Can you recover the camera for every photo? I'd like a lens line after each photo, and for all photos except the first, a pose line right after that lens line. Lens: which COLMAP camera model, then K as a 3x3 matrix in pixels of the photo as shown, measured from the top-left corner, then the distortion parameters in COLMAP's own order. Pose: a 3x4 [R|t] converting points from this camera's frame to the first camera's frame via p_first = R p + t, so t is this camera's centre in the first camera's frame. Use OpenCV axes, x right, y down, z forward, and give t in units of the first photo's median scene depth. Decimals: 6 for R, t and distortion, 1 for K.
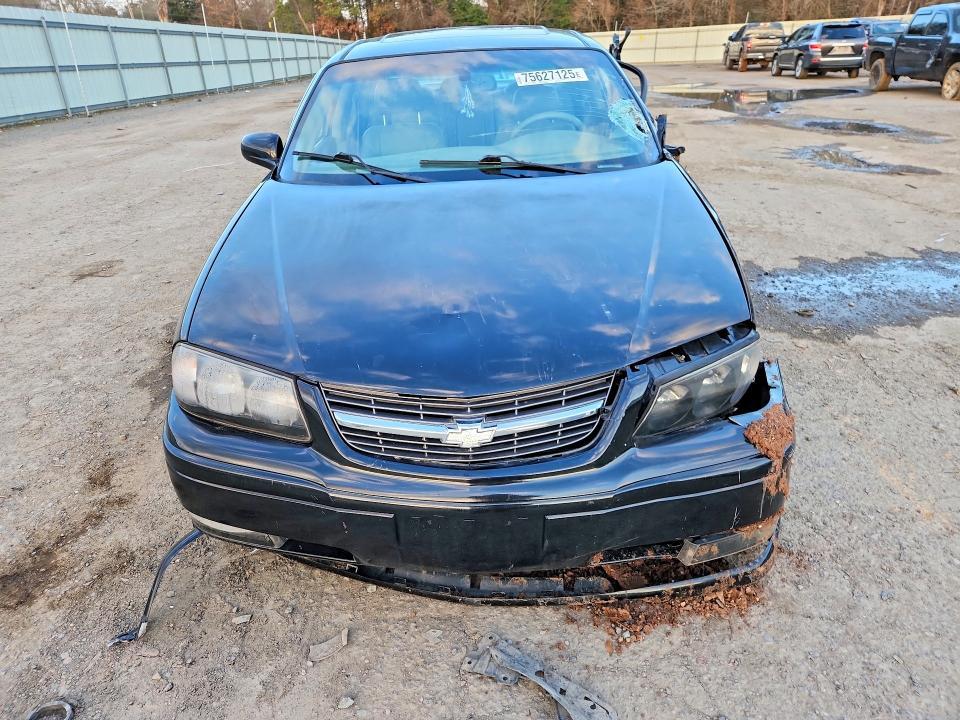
lens RADIAL K [[662.4, 0, 492.9], [0, 662.4, 360.0], [0, 0, 1]] dist [0.079703, -0.074784]
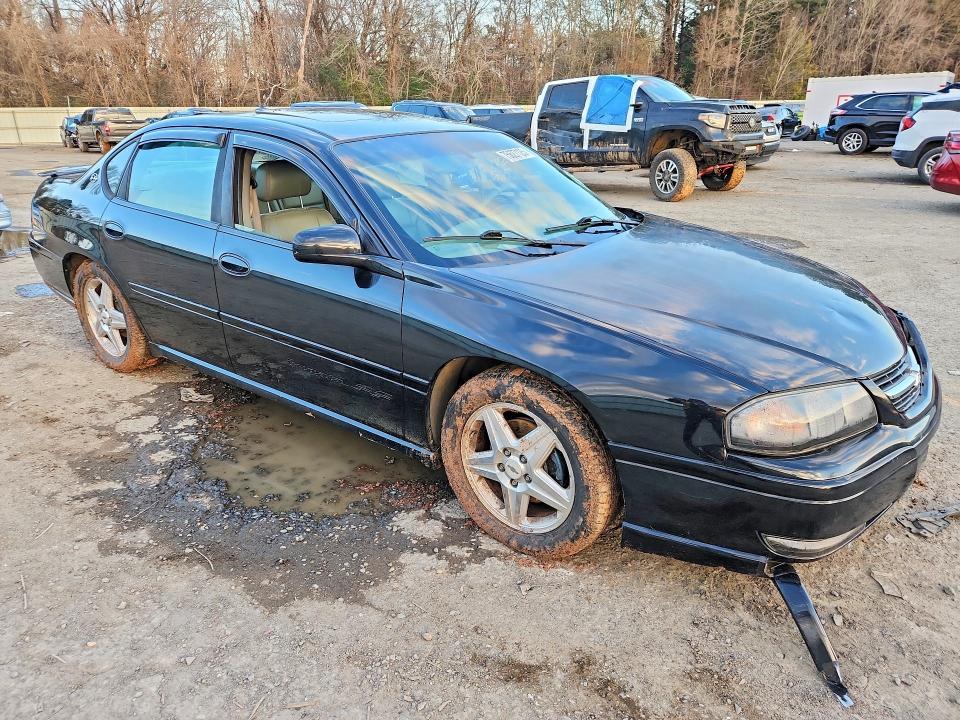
lens RADIAL K [[662.4, 0, 492.9], [0, 662.4, 360.0], [0, 0, 1]] dist [0.079703, -0.074784]
pose [[0.557124, -0.238837, 0.795343, -1.125688], [0.326284, 0.943680, 0.054825, -0.199405], [-0.763644, 0.228963, 0.603675, 0.510737]]
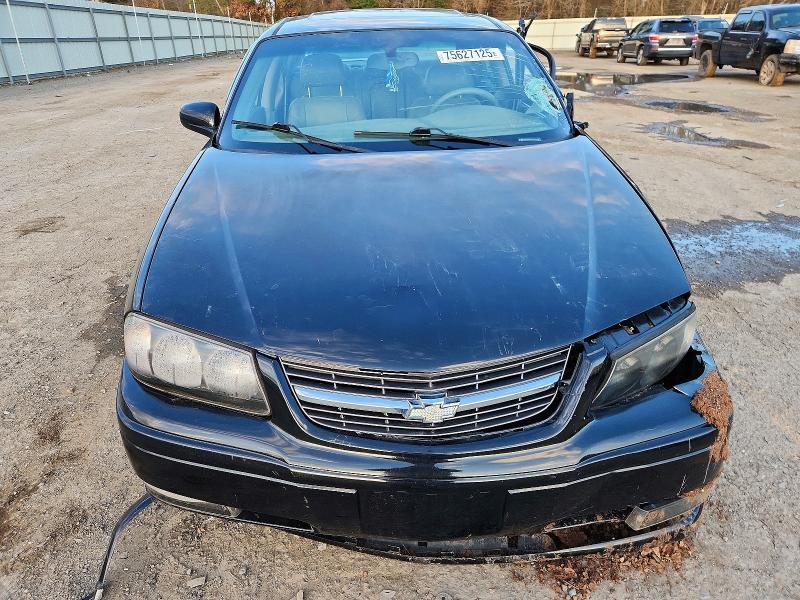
lens RADIAL K [[548.7, 0, 409.2], [0, 548.7, 310.0], [0, 0, 1]] dist [0.073370, -0.068959]
pose [[0.998500, -0.000624, 0.054746, -0.075042], [-0.000813, 0.999656, 0.026224, -0.039403], [-0.054744, -0.026229, 0.998156, 0.113010]]
